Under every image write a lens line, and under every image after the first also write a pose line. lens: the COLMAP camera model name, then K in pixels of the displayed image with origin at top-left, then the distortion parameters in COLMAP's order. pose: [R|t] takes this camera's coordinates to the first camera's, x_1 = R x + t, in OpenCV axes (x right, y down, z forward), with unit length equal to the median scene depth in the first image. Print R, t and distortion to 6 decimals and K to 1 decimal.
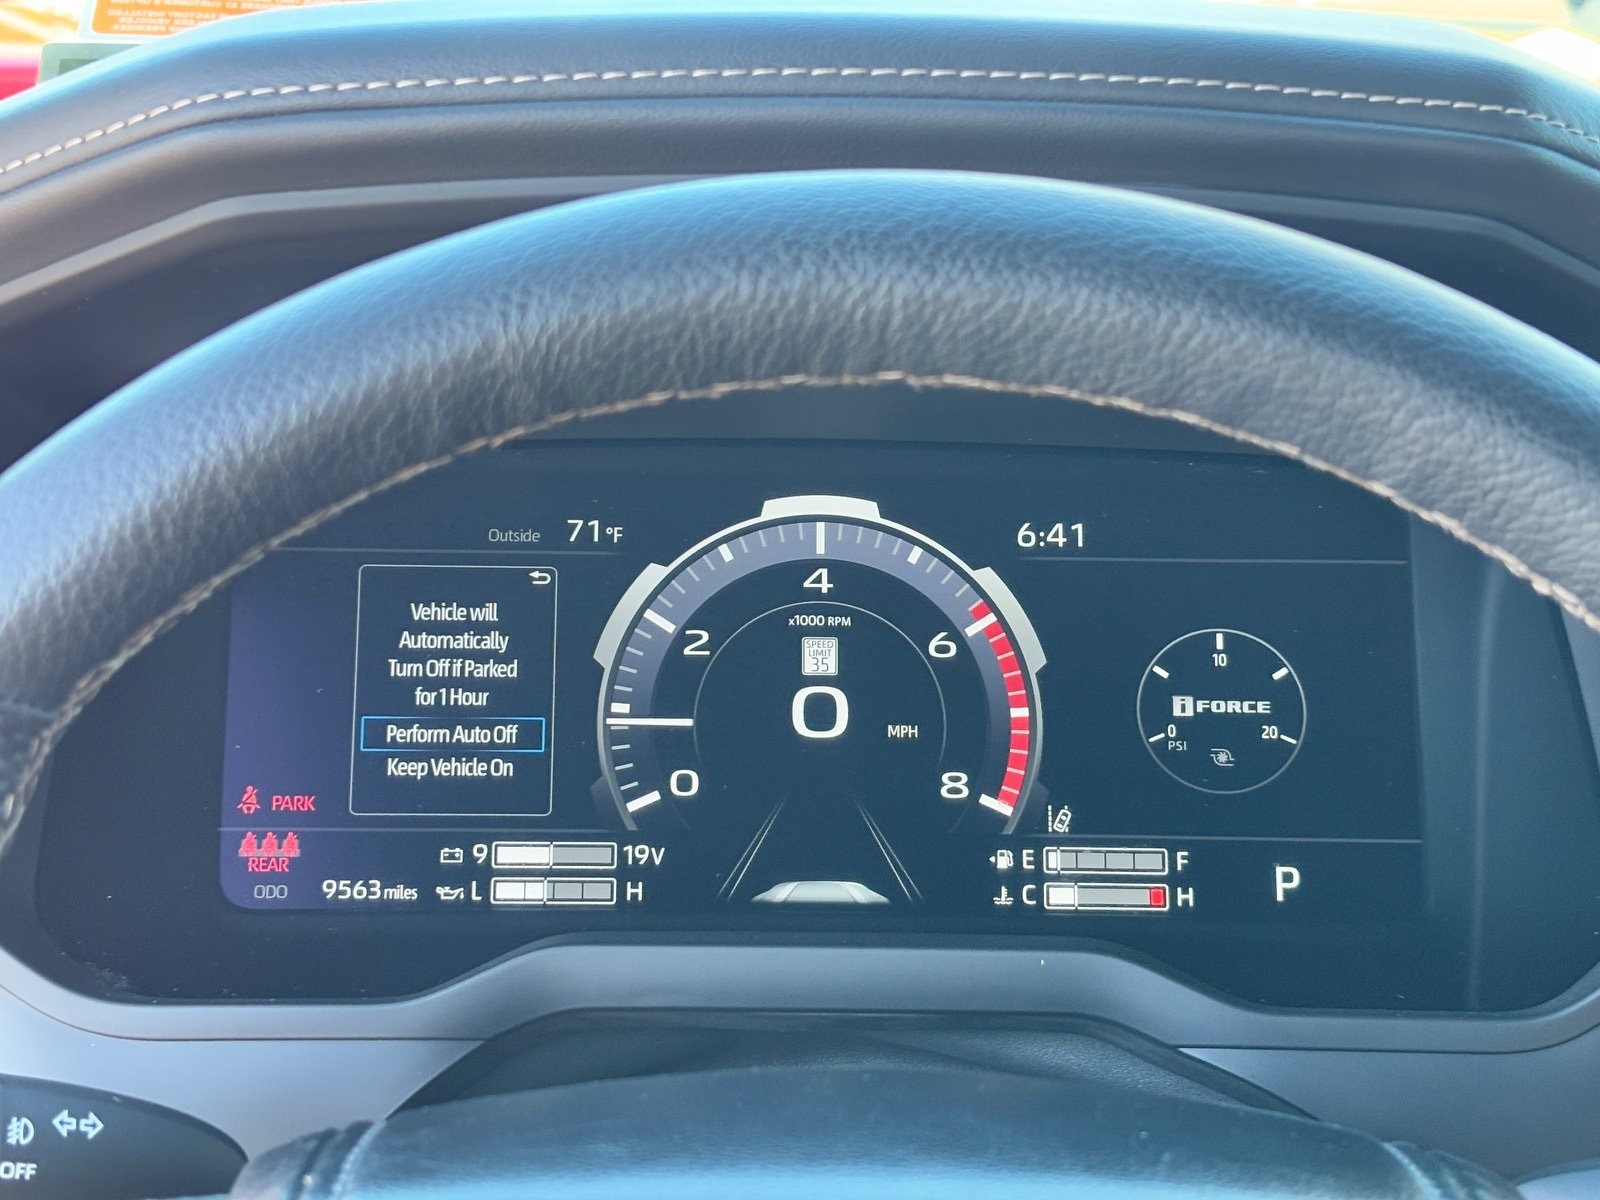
lens RADIAL K [[2958.5, 0, 771.0], [0, 2958.5, 597.9], [0, 0, 1]] dist [0.212853, -0.215782]
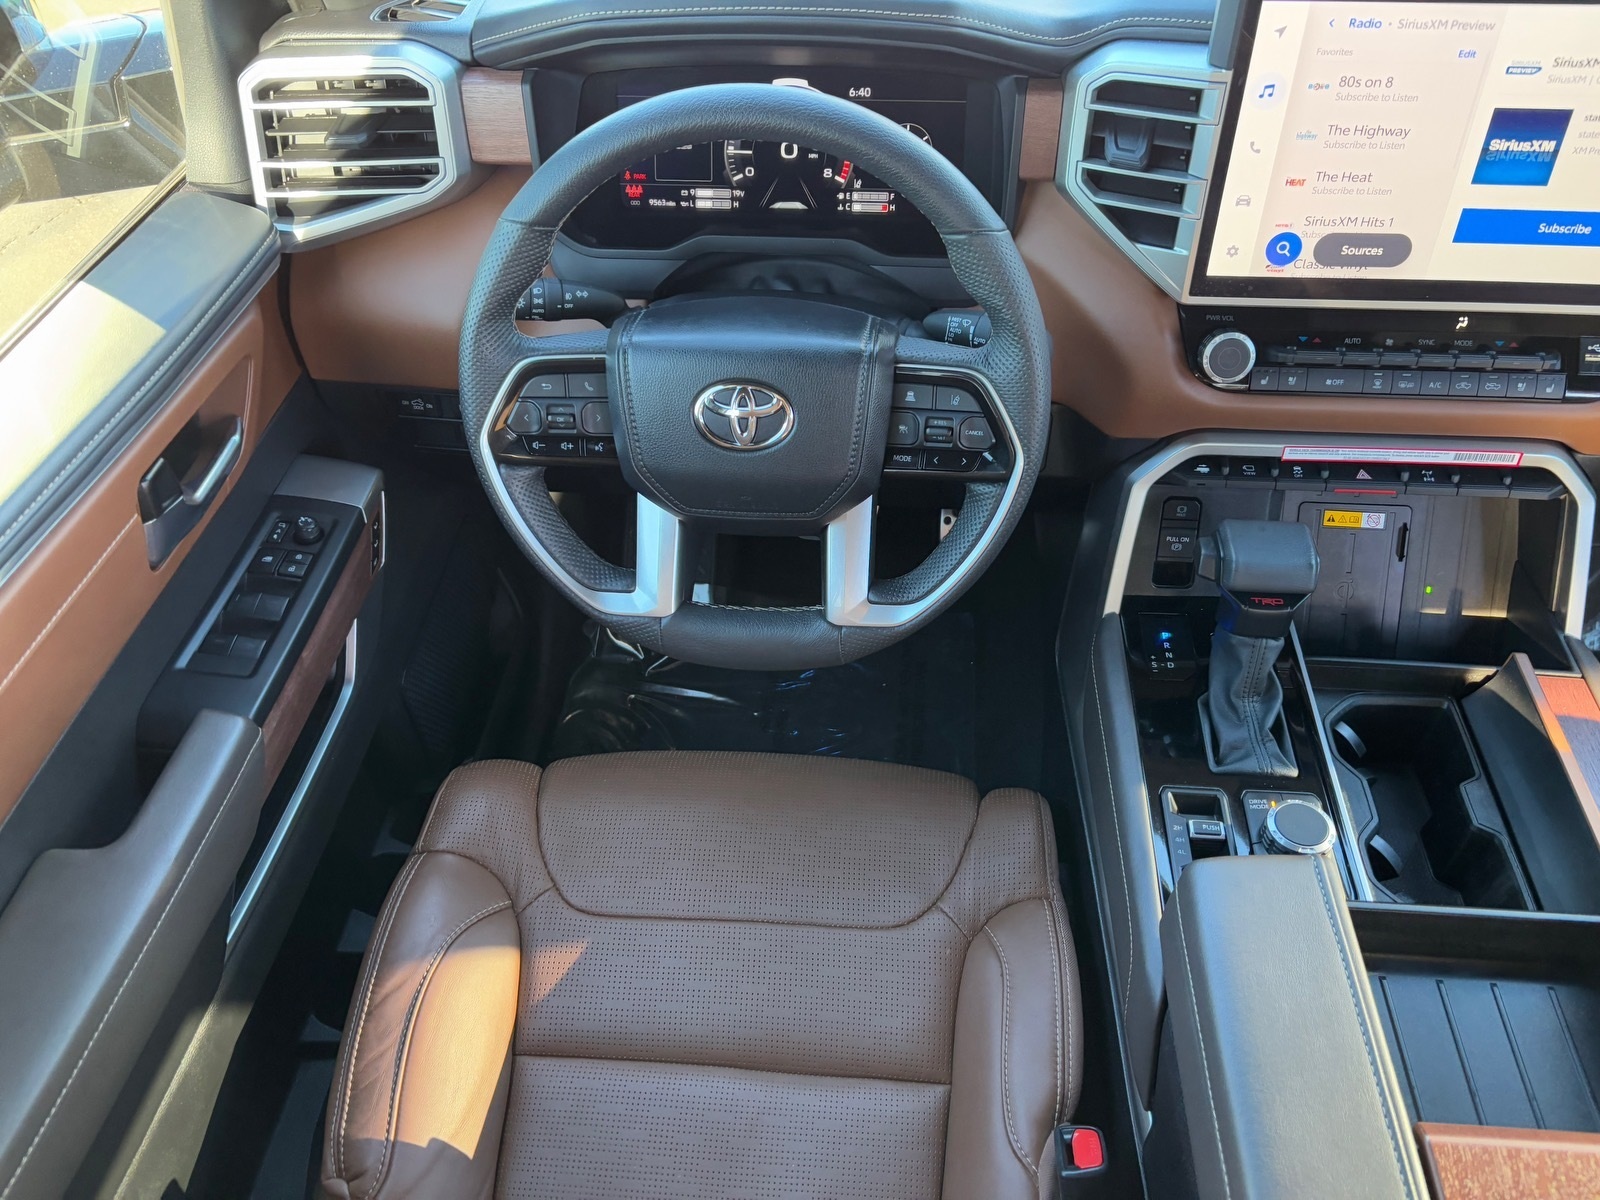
lens RADIAL K [[1215.7, 0, 803.9], [0, 1215.7, 600.7], [0, 0, 1]] dist [0.033350, -0.038812]
pose [[0.995119, 0.044836, -0.087909, 0.181614], [0.008221, 0.850065, 0.526614, -0.261728], [0.098340, -0.524766, 0.845547, -0.463691]]
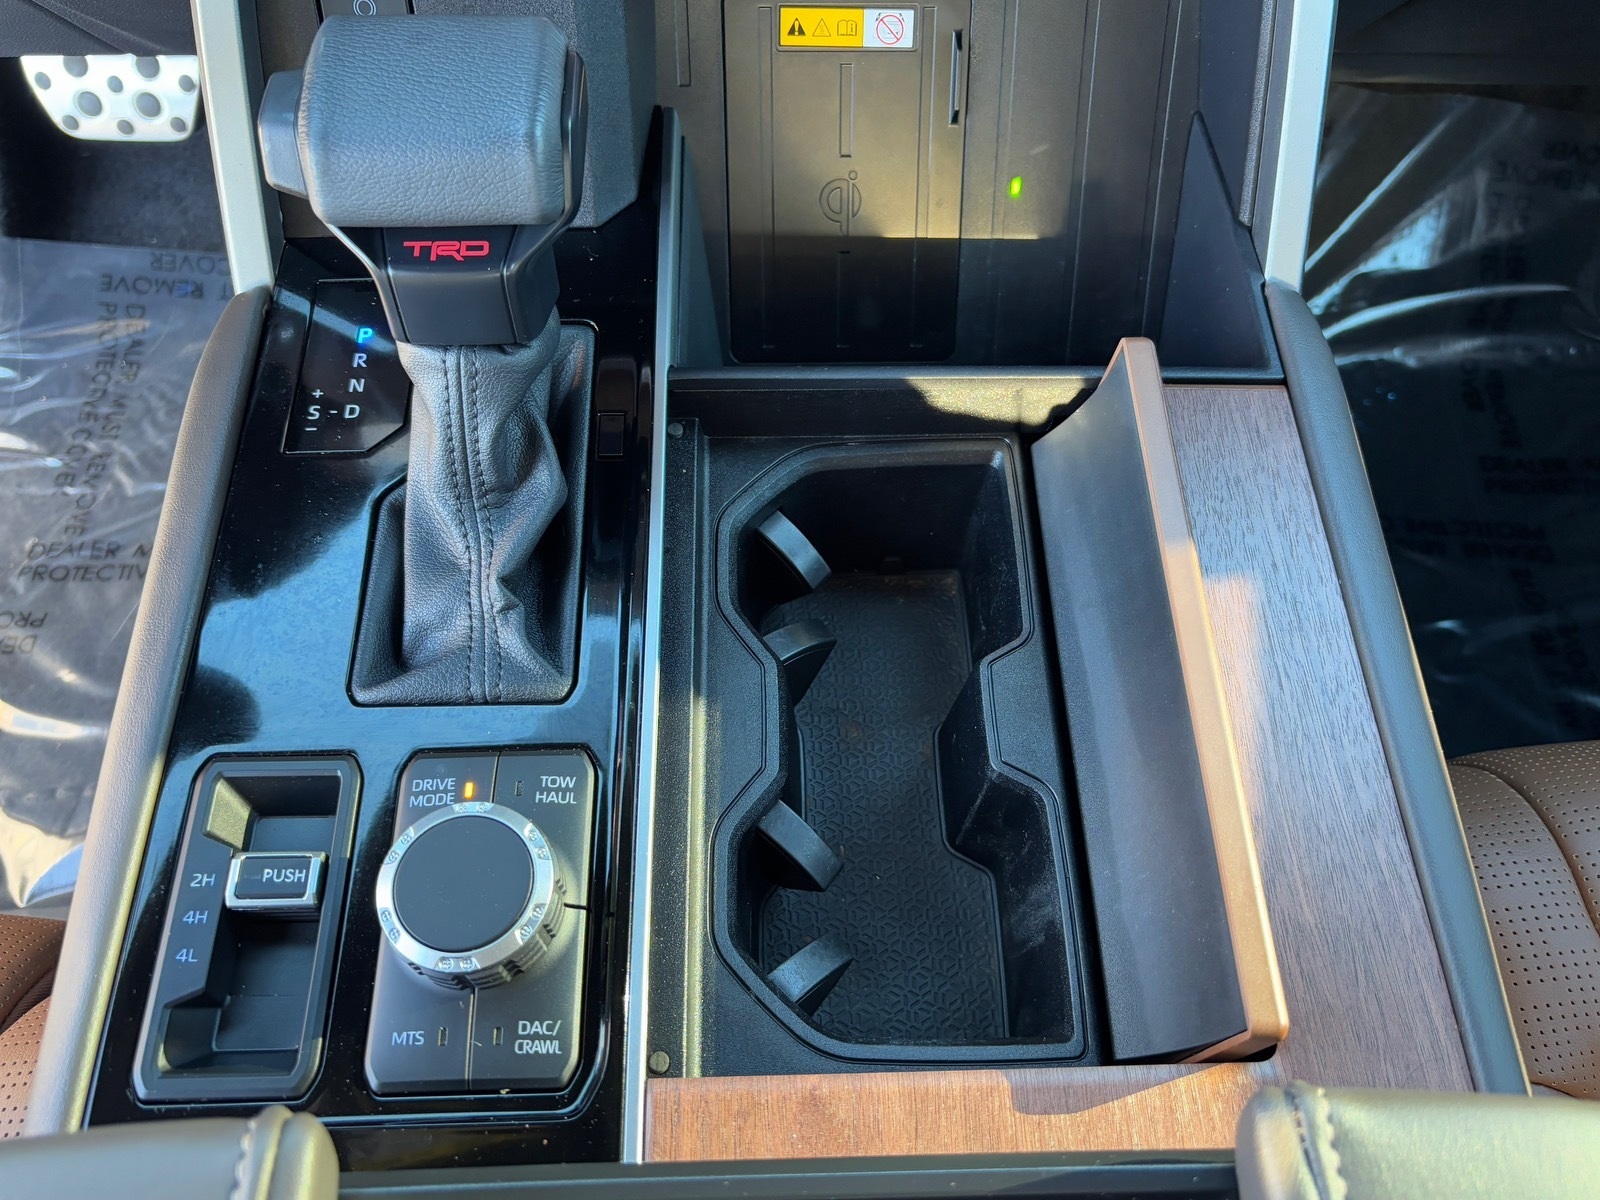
lens RADIAL K [[1278.5, 0, 805.8], [0, 1278.5, 602.9], [0, 0, 1]] dist [0.021673, 0.005781]
pose [[0.999877, -0.010330, 0.011818, 0.670928], [-0.001947, 0.665468, 0.746424, 0.127833], [-0.015575, -0.746355, 0.665366, 0.215331]]
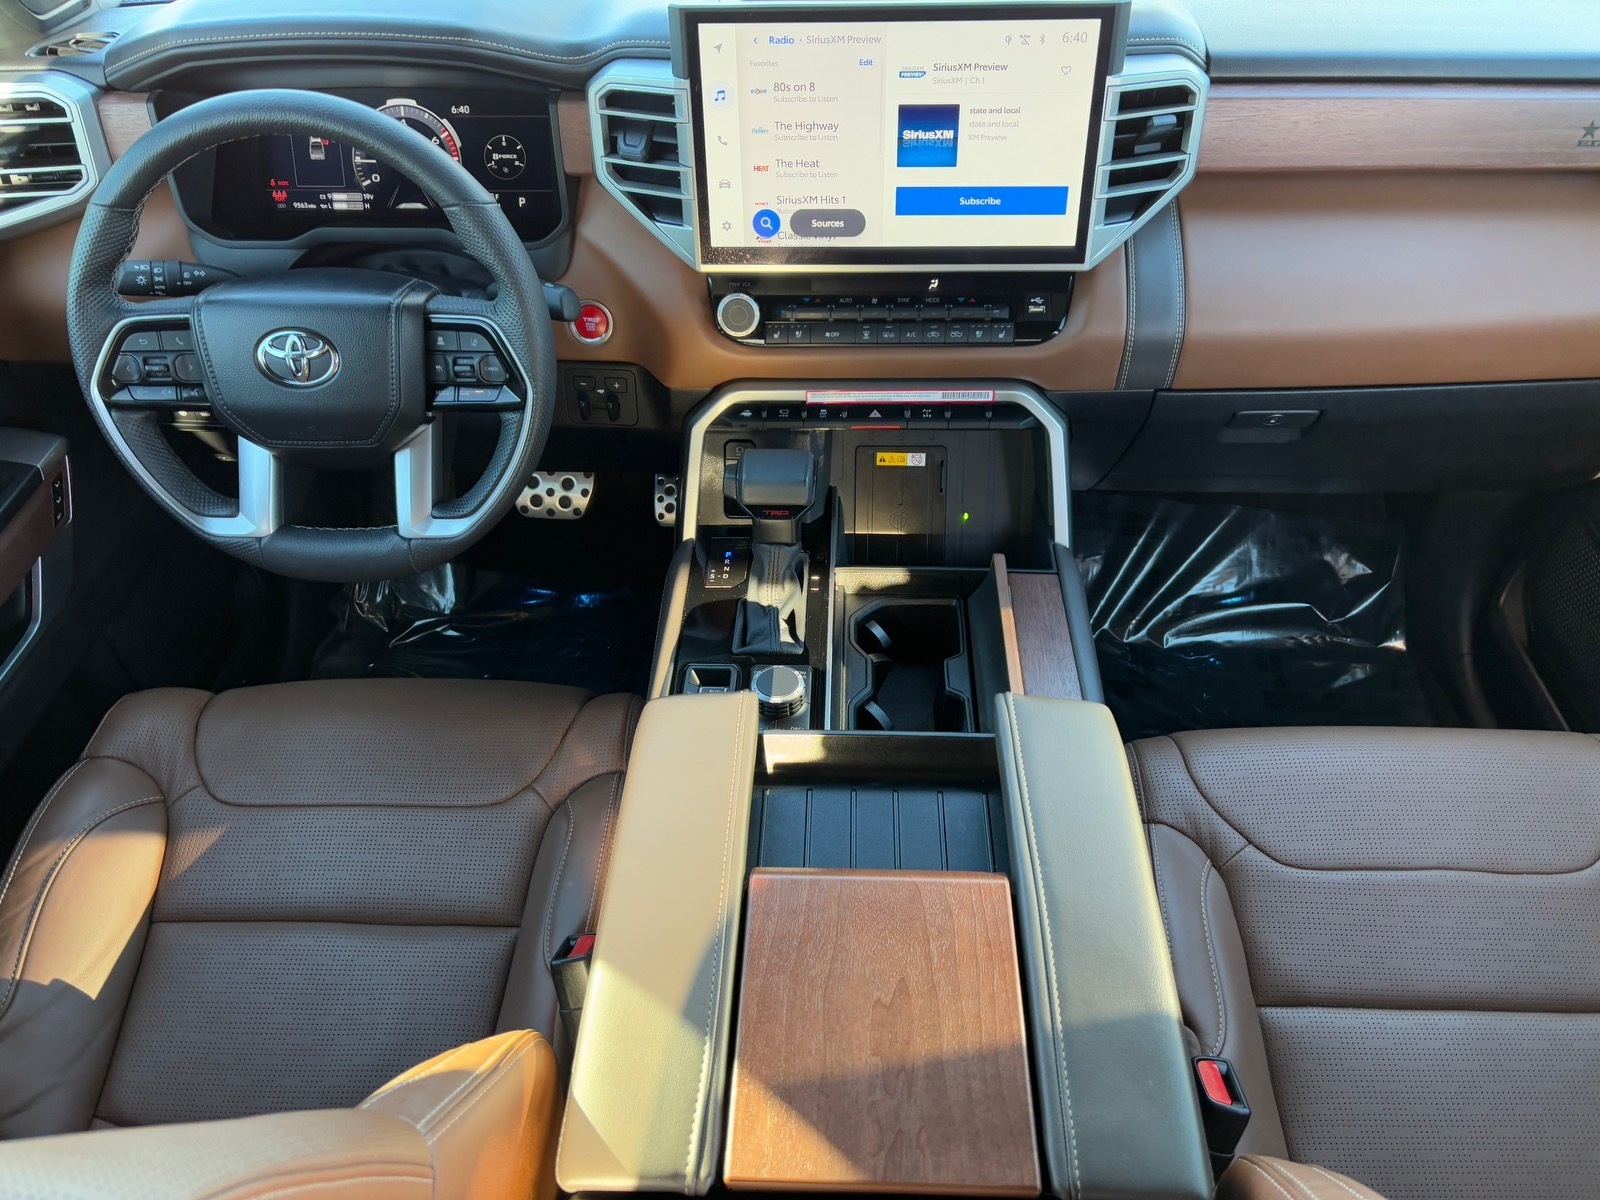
lens RADIAL K [[1215.7, 0, 803.9], [0, 1215.7, 600.7], [0, 0, 1]] dist [0.033350, -0.038812]
pose [[0.998257, 0.010582, -0.058052, 0.667696], [0.018848, 0.875079, 0.483613, -0.233048], [0.055918, -0.483865, 0.873354, -0.731467]]
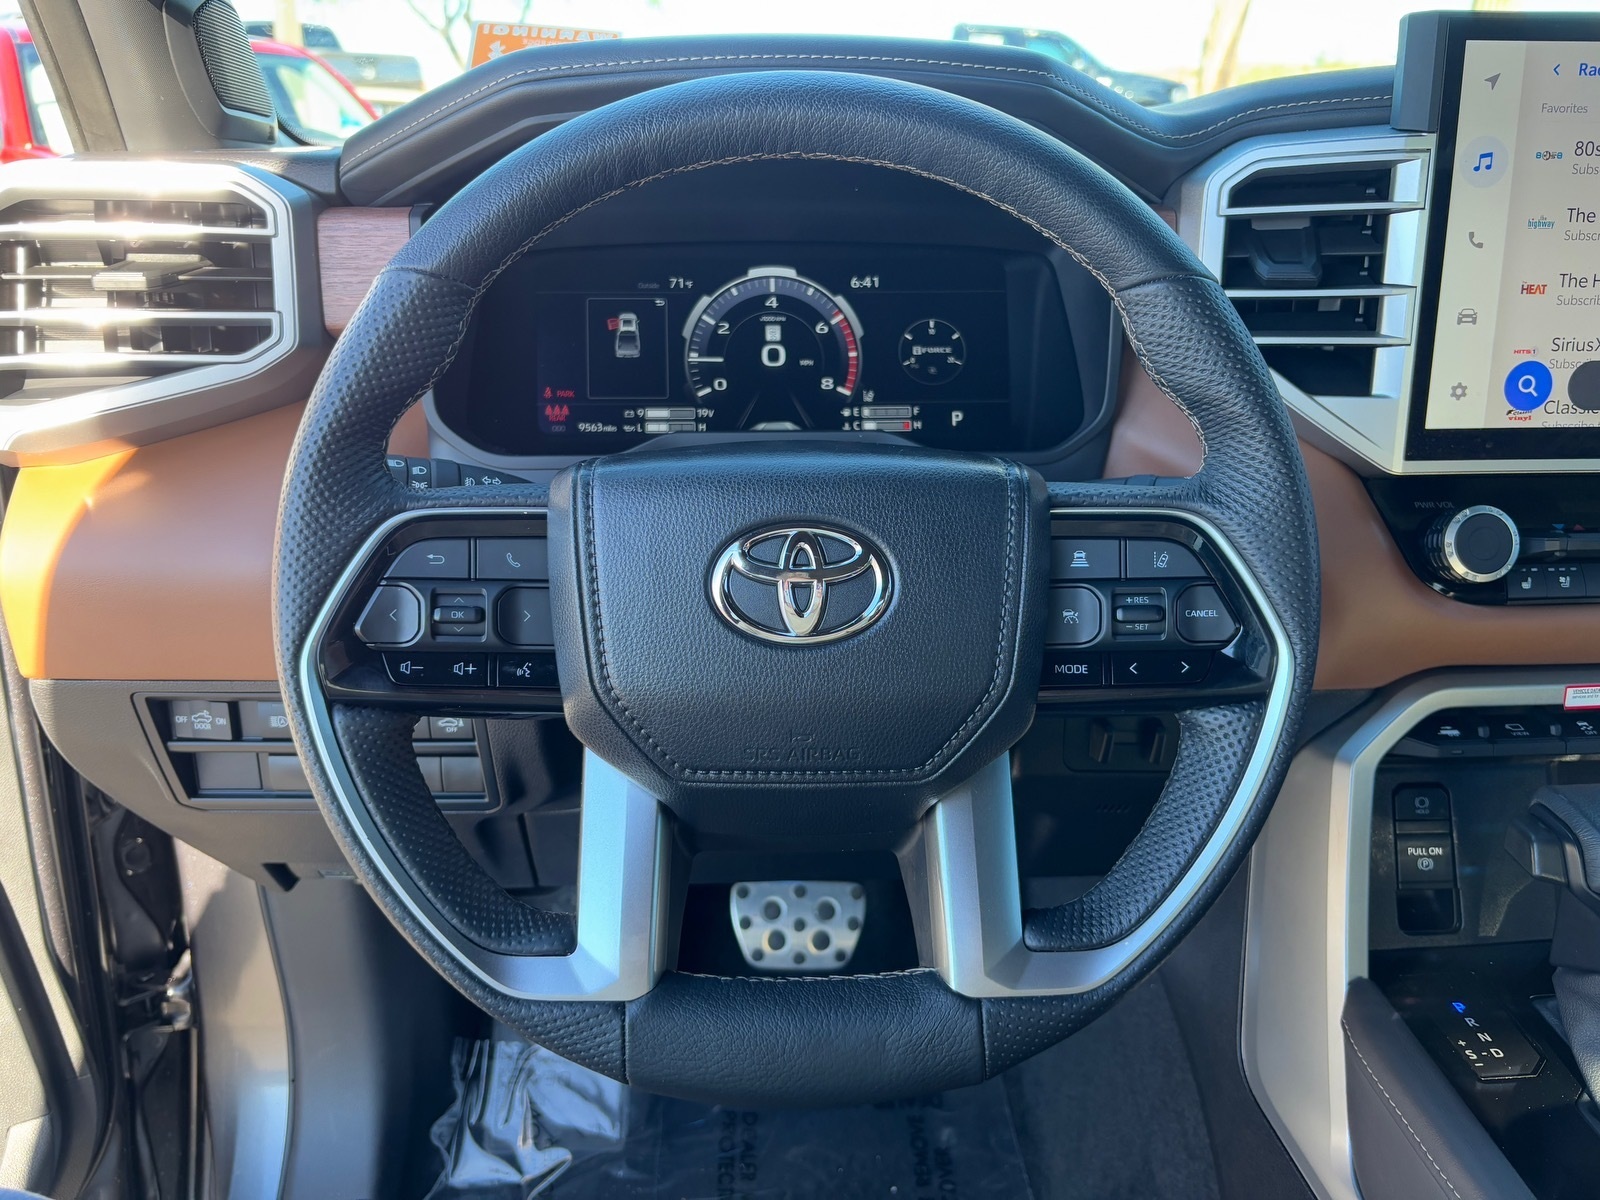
lens RADIAL K [[1239.3, 0, 792.0], [0, 1239.3, 595.2], [0, 0, 1]] dist [0.063535, -0.101868]
pose [[0.999412, -0.023043, 0.025399, 0.000770], [0.019371, 0.990467, 0.136382, 0.097415], [-0.028300, -0.135810, 0.990331, -0.071999]]
